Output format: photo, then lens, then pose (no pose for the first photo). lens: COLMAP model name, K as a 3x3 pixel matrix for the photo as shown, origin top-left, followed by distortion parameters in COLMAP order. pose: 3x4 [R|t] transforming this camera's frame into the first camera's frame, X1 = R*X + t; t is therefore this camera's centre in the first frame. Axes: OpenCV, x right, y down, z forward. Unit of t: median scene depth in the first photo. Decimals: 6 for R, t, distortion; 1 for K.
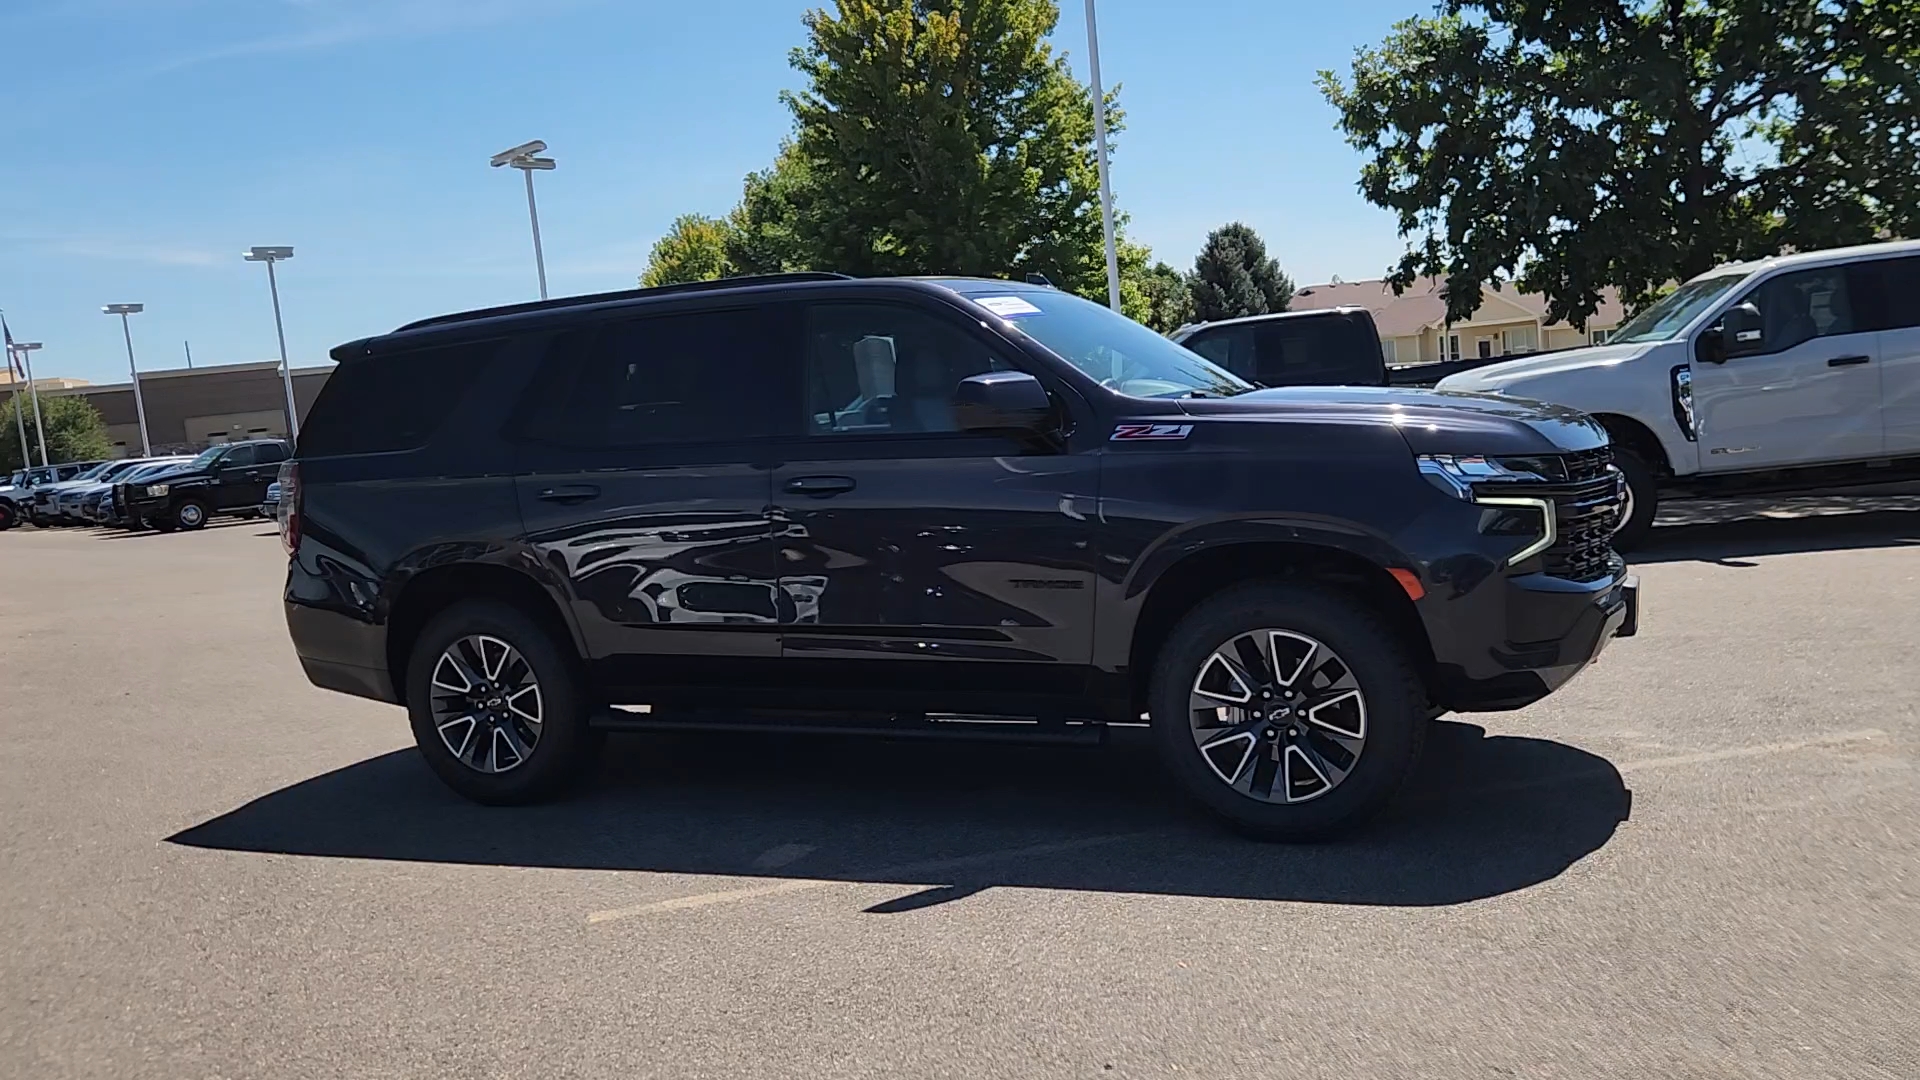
lens RADIAL K [[1634.8, 0, 945.3], [0, 1634.8, 545.2], [0, 0, 1]] dist [0.027840, -0.009931]
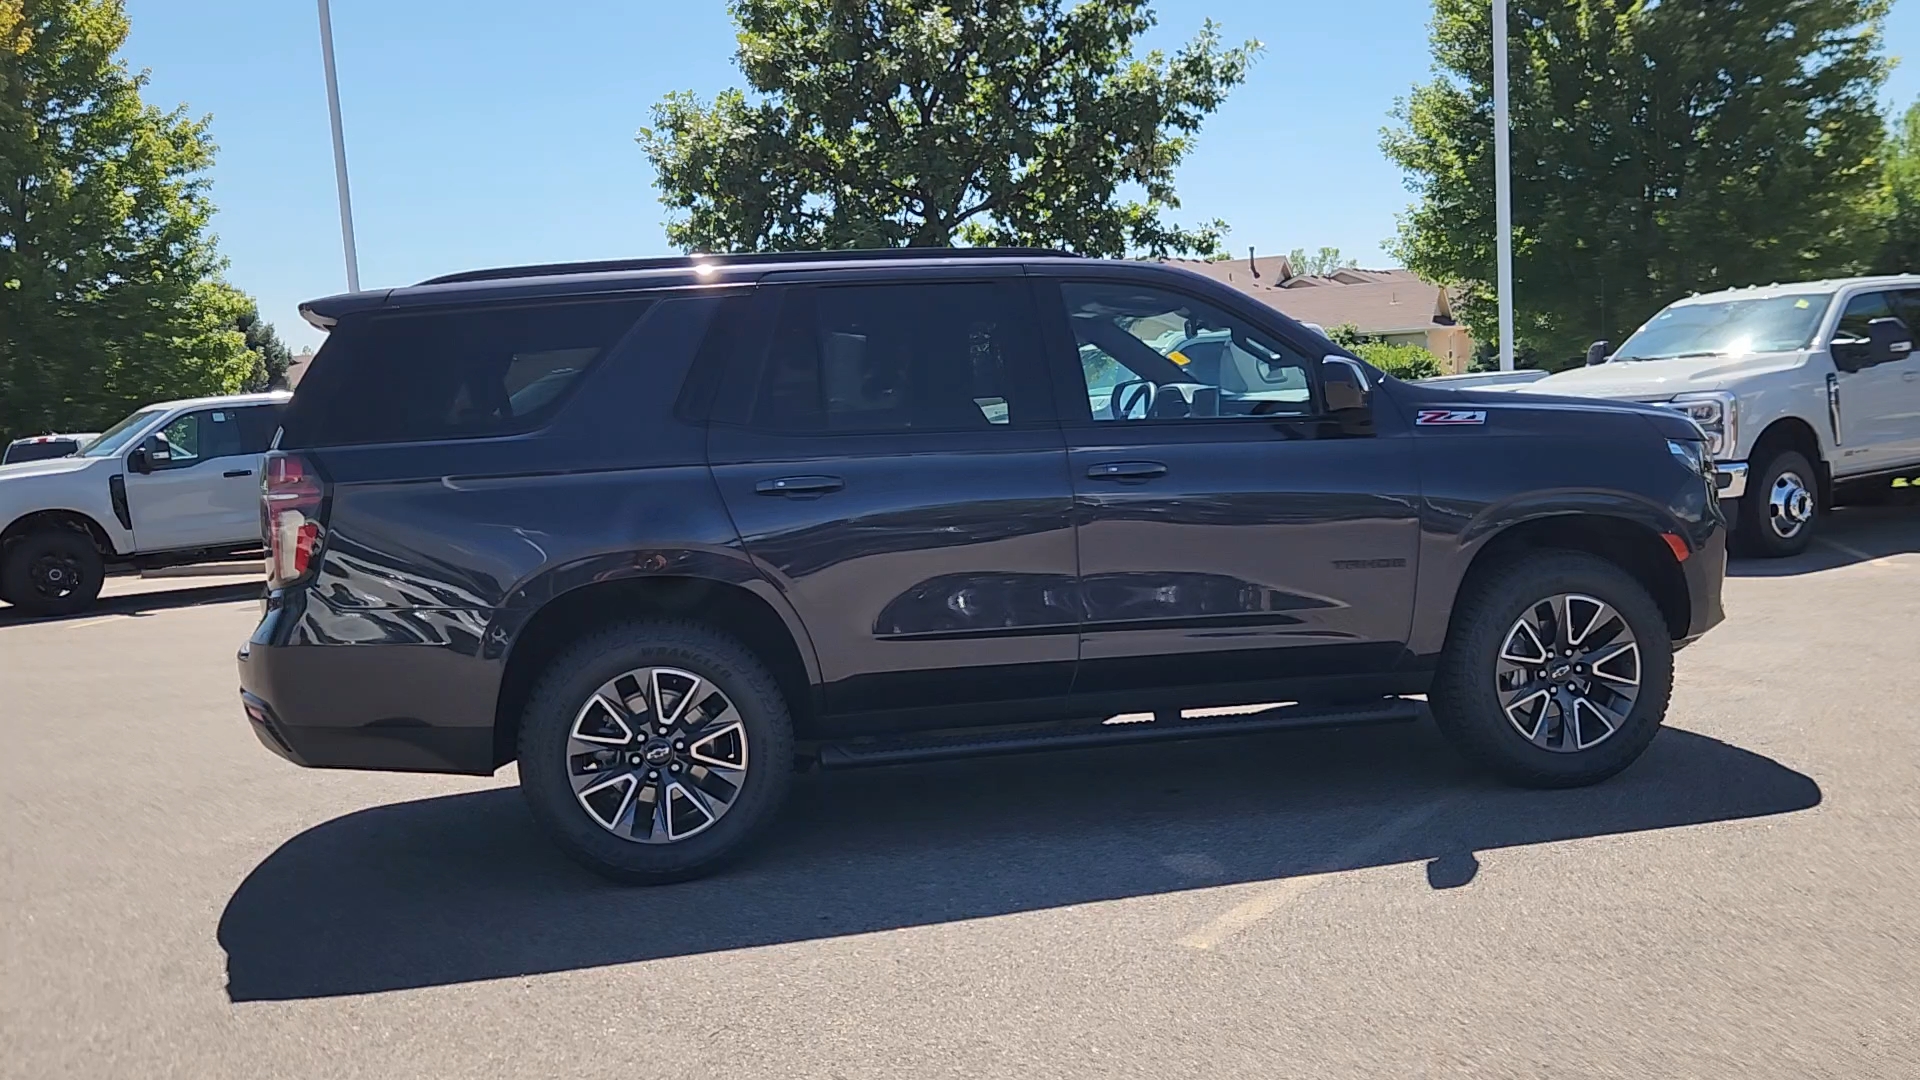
lens RADIAL K [[1636.5, 0, 941.9], [0, 1636.5, 552.2], [0, 0, 1]] dist [0.031289, -0.019987]
pose [[0.810178, -0.018406, 0.585895, -0.633696], [0.044945, 0.998515, -0.030782, 0.030135], [-0.584458, 0.051271, 0.809802, 0.270578]]
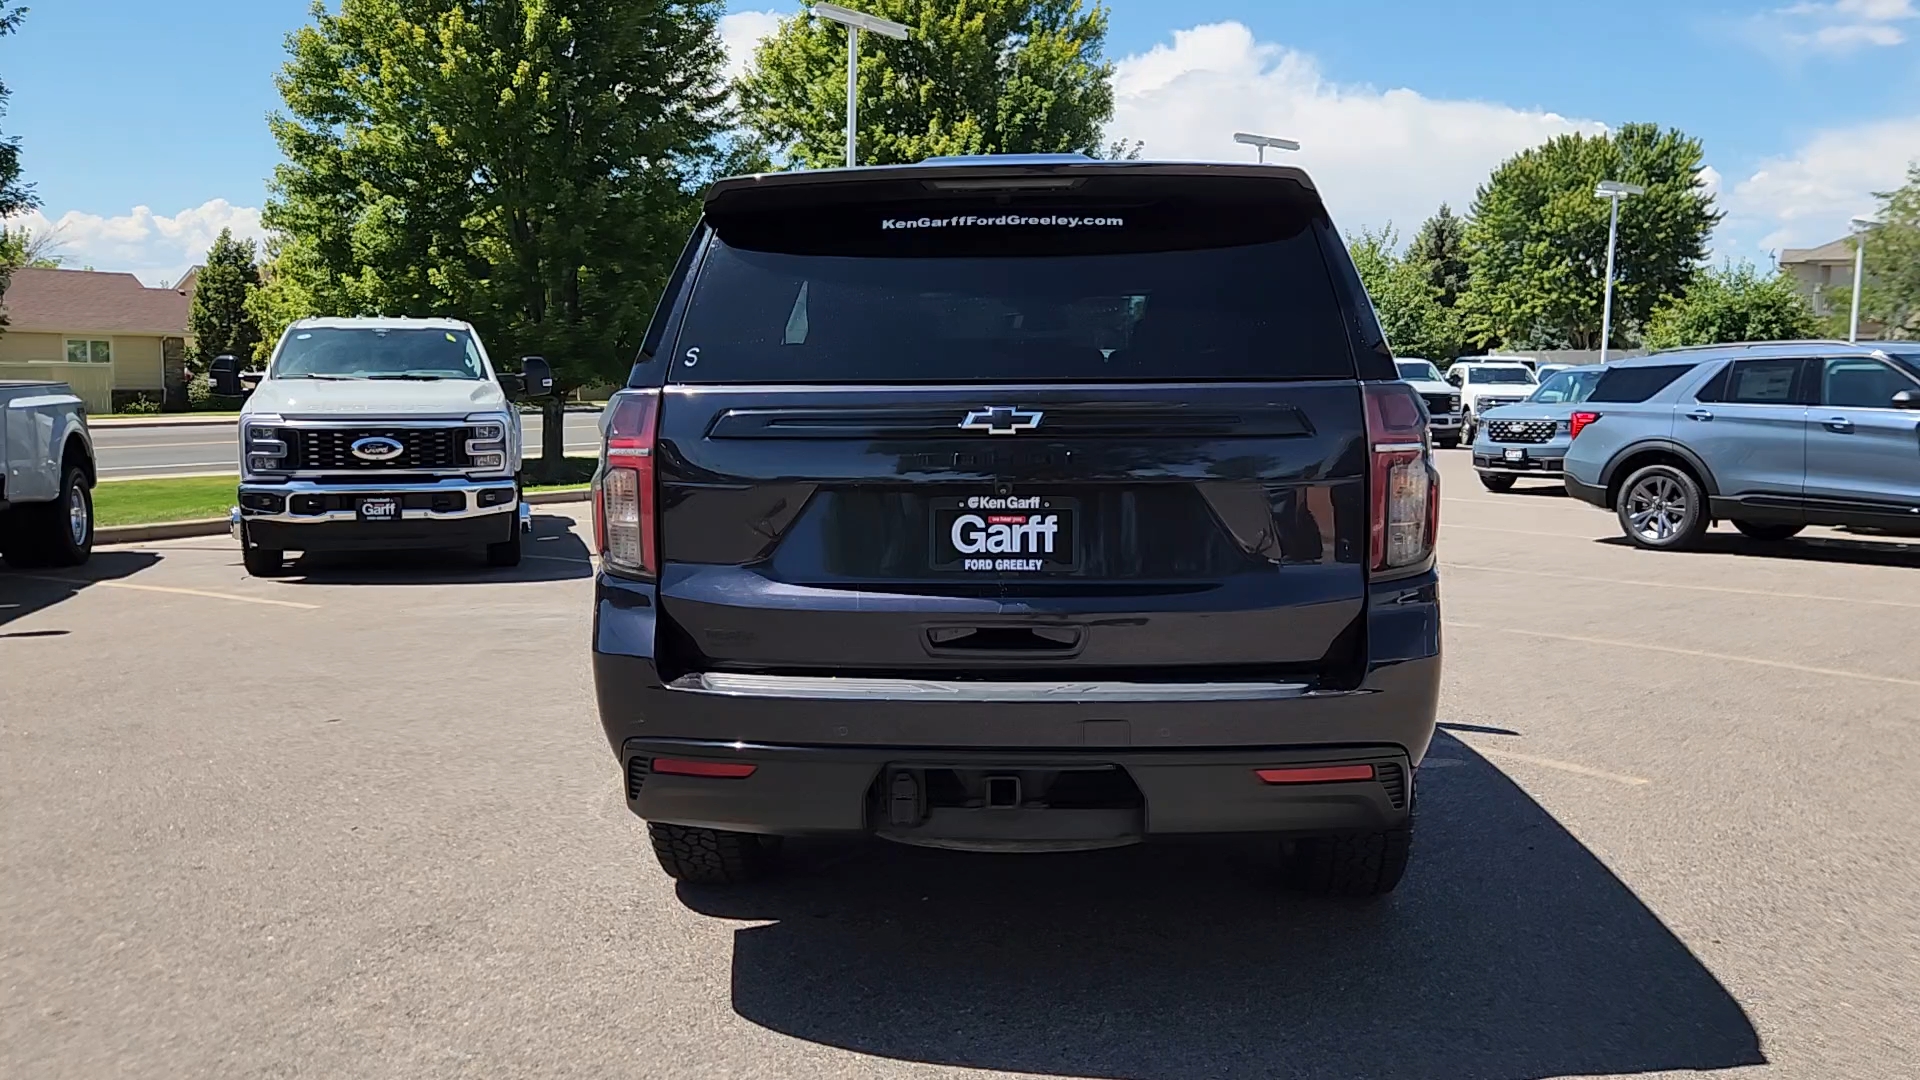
lens RADIAL K [[1632.6, 0, 946.8], [0, 1632.6, 550.5], [0, 0, 1]] dist [0.034827, -0.026724]
pose [[-0.334975, -0.012297, 0.942147, -0.896147], [0.109104, 0.992683, 0.051748, -0.044353], [-0.935889, 0.120126, -0.331182, 1.407964]]
